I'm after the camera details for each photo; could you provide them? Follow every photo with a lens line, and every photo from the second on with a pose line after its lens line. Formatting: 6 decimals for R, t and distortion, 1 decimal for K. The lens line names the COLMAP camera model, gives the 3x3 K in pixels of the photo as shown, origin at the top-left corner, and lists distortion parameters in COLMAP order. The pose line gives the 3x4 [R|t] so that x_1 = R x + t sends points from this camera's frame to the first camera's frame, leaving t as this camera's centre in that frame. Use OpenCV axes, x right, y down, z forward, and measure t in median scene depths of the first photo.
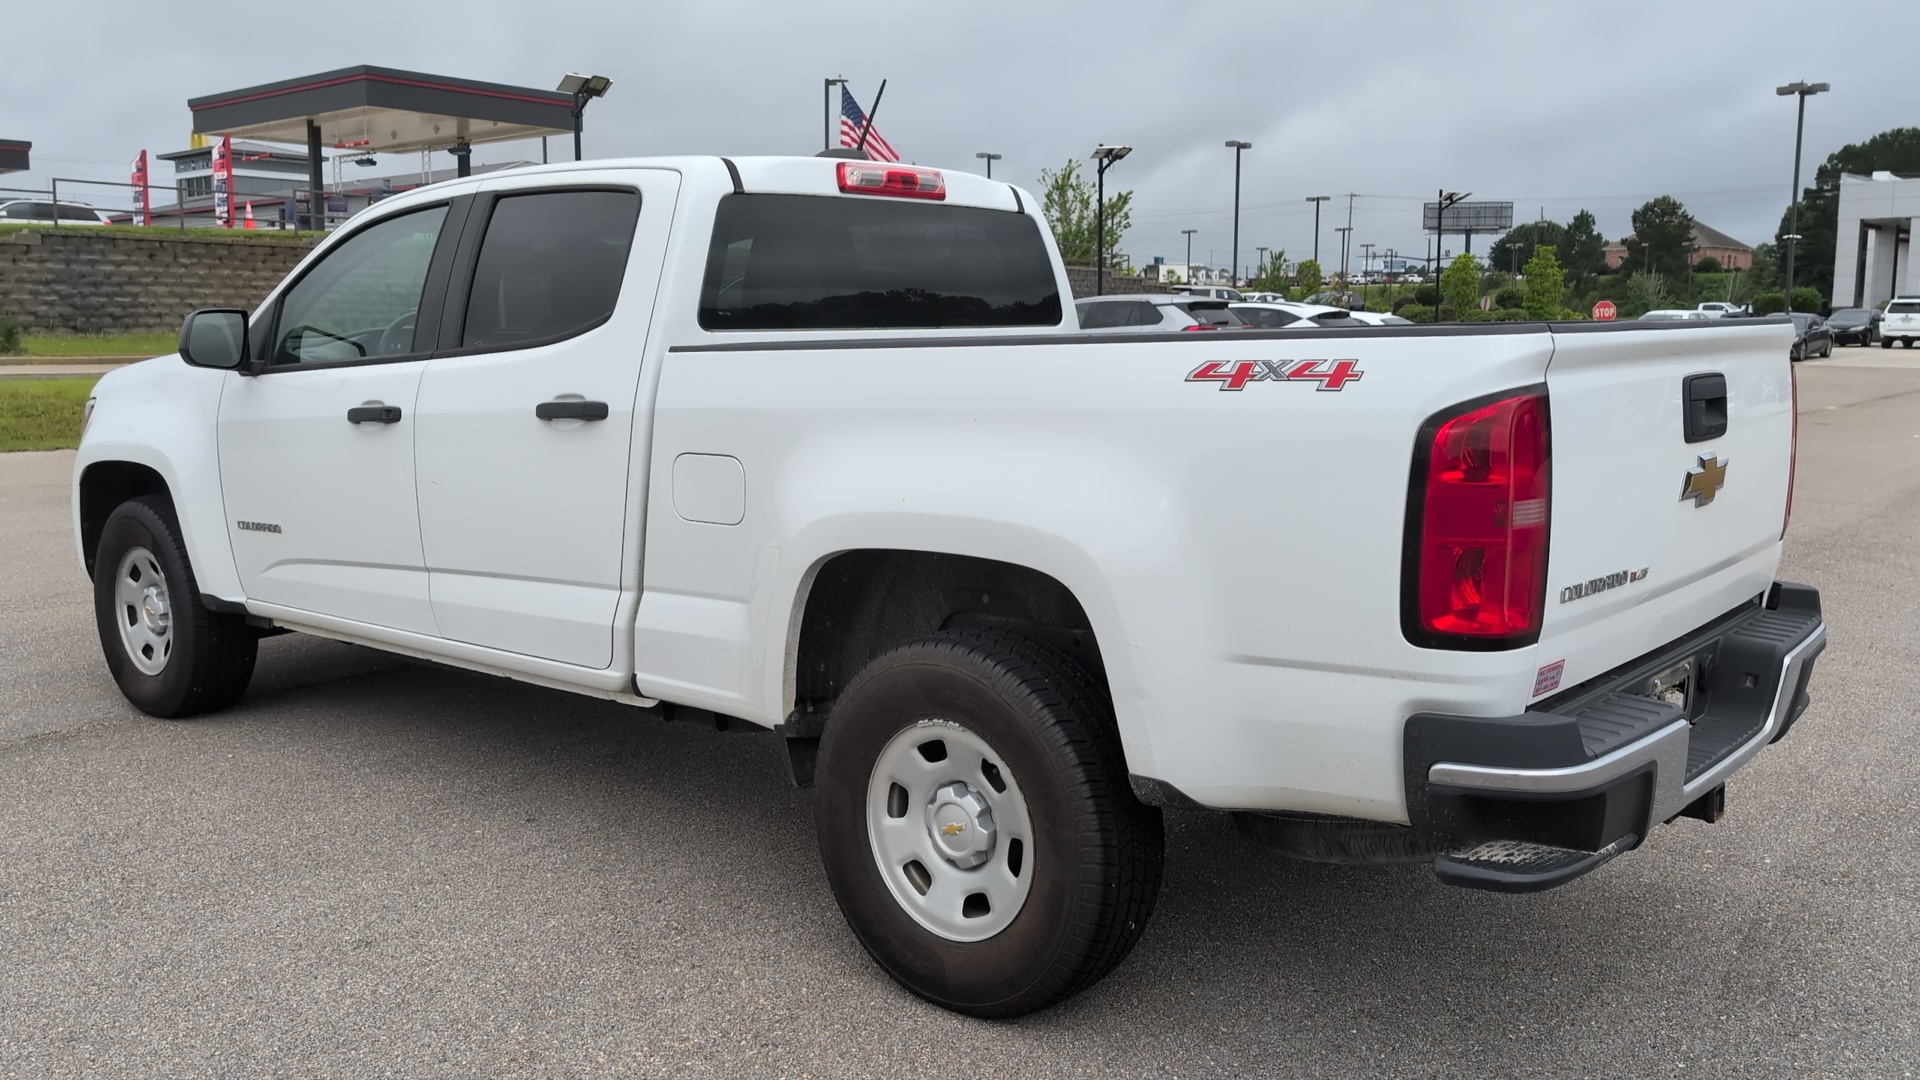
lens RADIAL K [[1625.4, 0, 966.0], [0, 1625.4, 537.5], [0, 0, 1]] dist [0.045541, -0.059407]
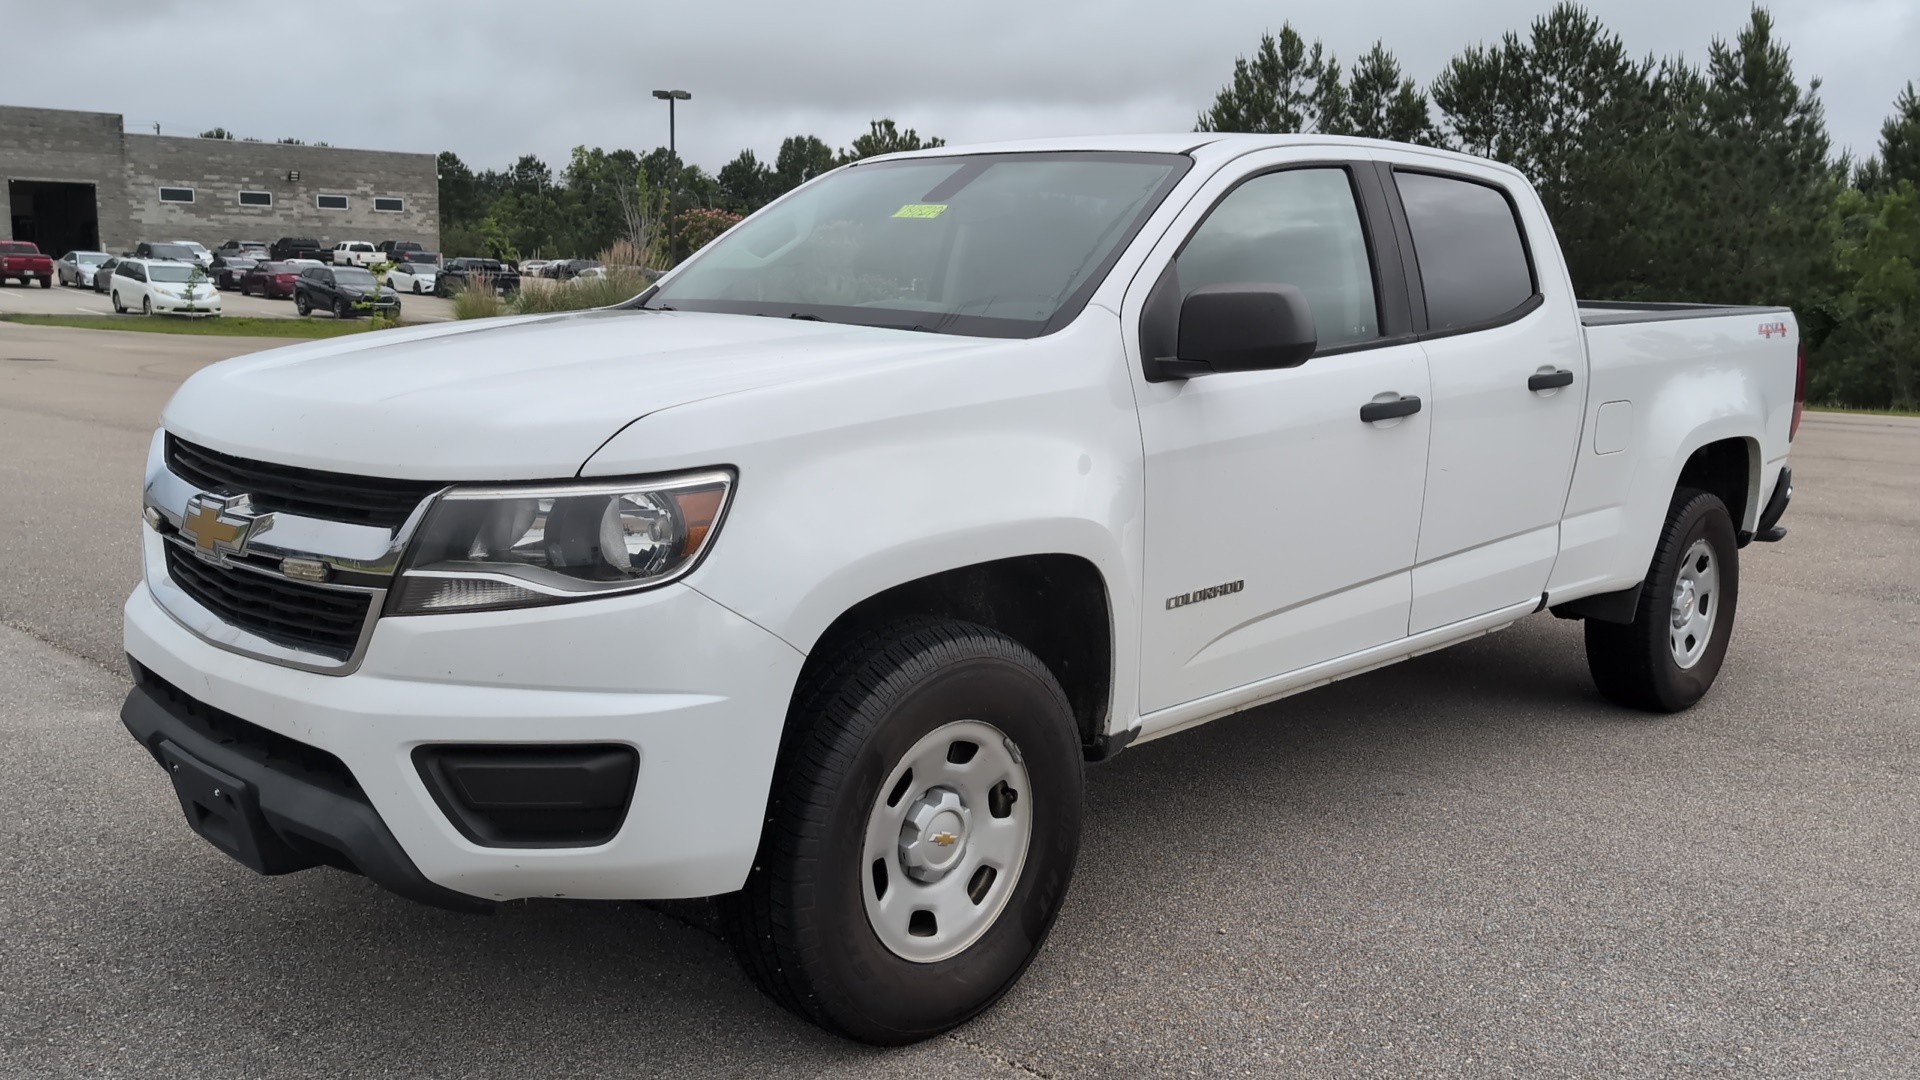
lens RADIAL K [[1625.4, 0, 956.2], [0, 1625.4, 540.4], [0, 0, 1]] dist [0.045541, -0.059407]
pose [[0.066175, -0.155250, 0.985656, -0.908581], [0.110644, 0.982871, 0.147383, -0.116365], [-0.991655, 0.099304, 0.082219, 0.846817]]
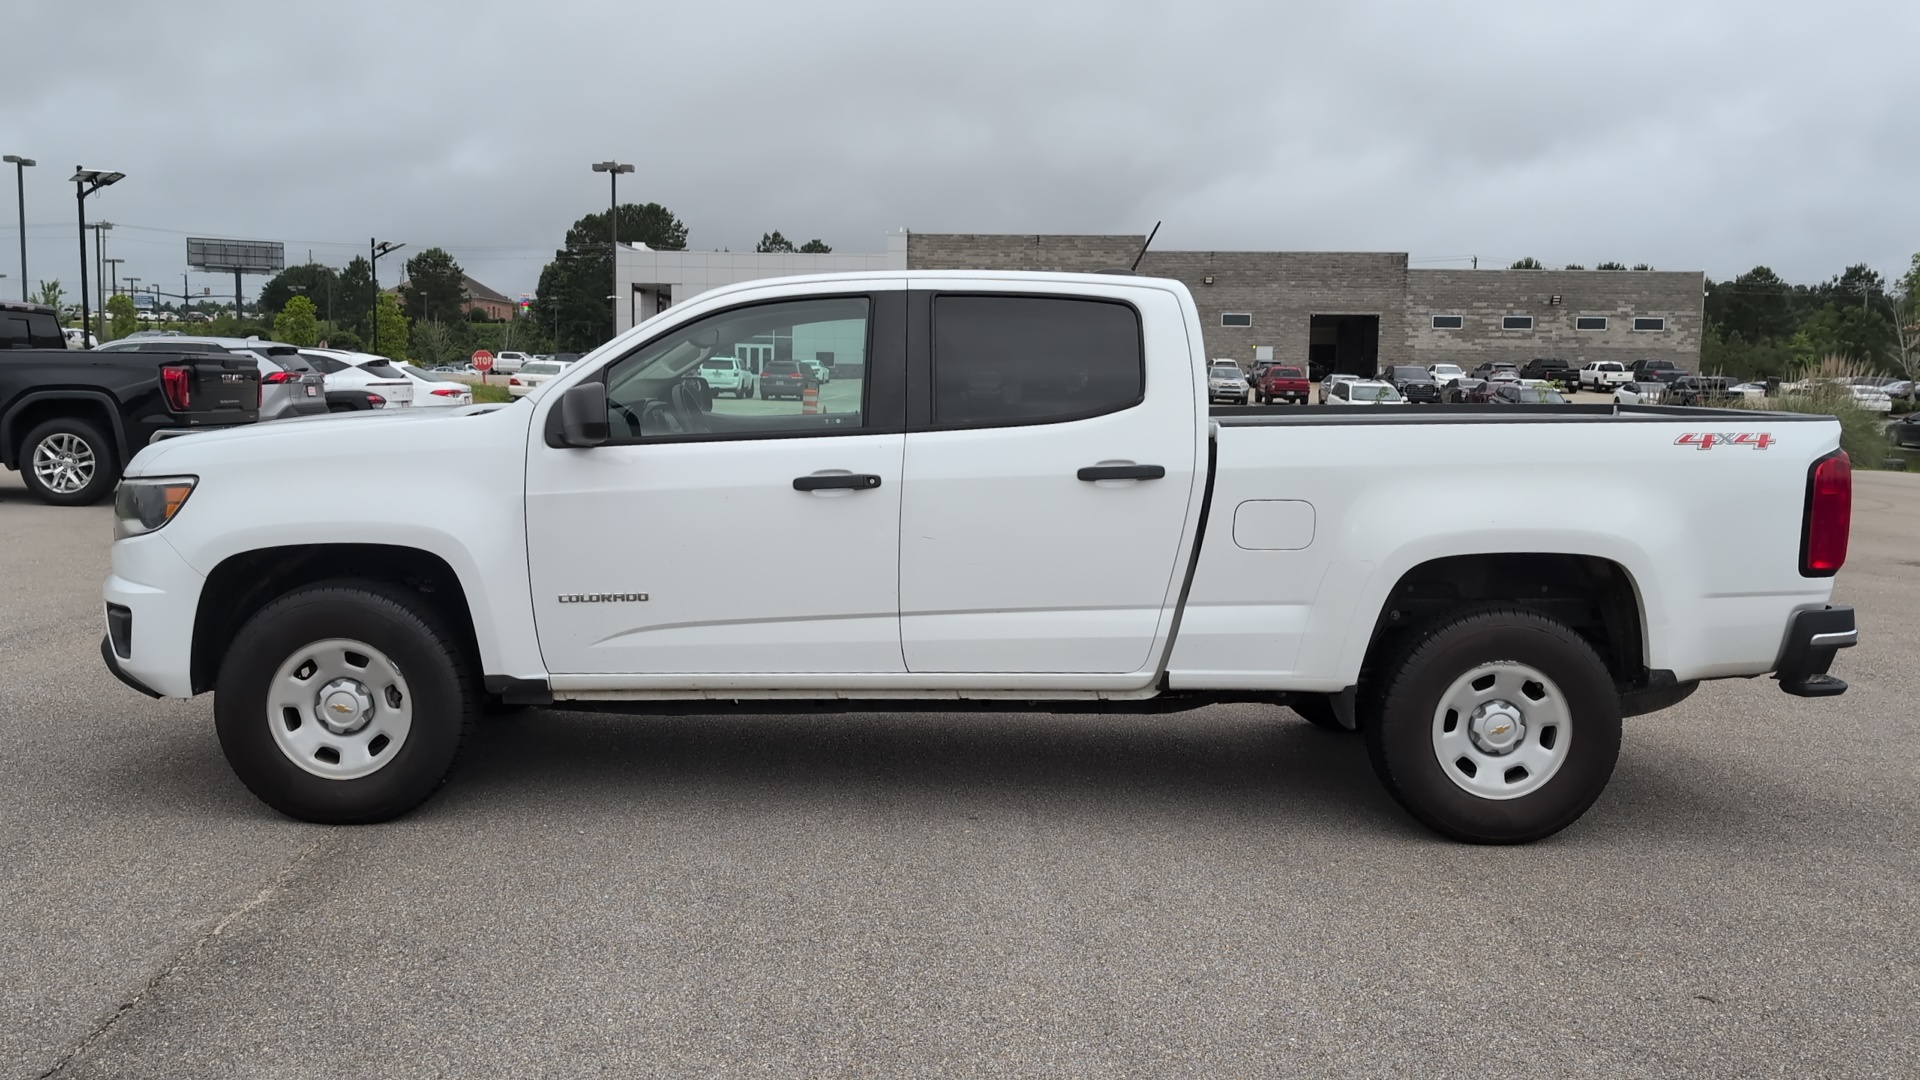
lens RADIAL K [[1625.4, 0, 962.0], [0, 1625.4, 541.9], [0, 0, 1]] dist [0.045541, -0.059407]
pose [[0.743483, -0.054972, 0.666491, -0.756597], [0.070440, 0.997509, 0.003698, -0.023505], [-0.665034, 0.044198, 0.745504, 0.083219]]
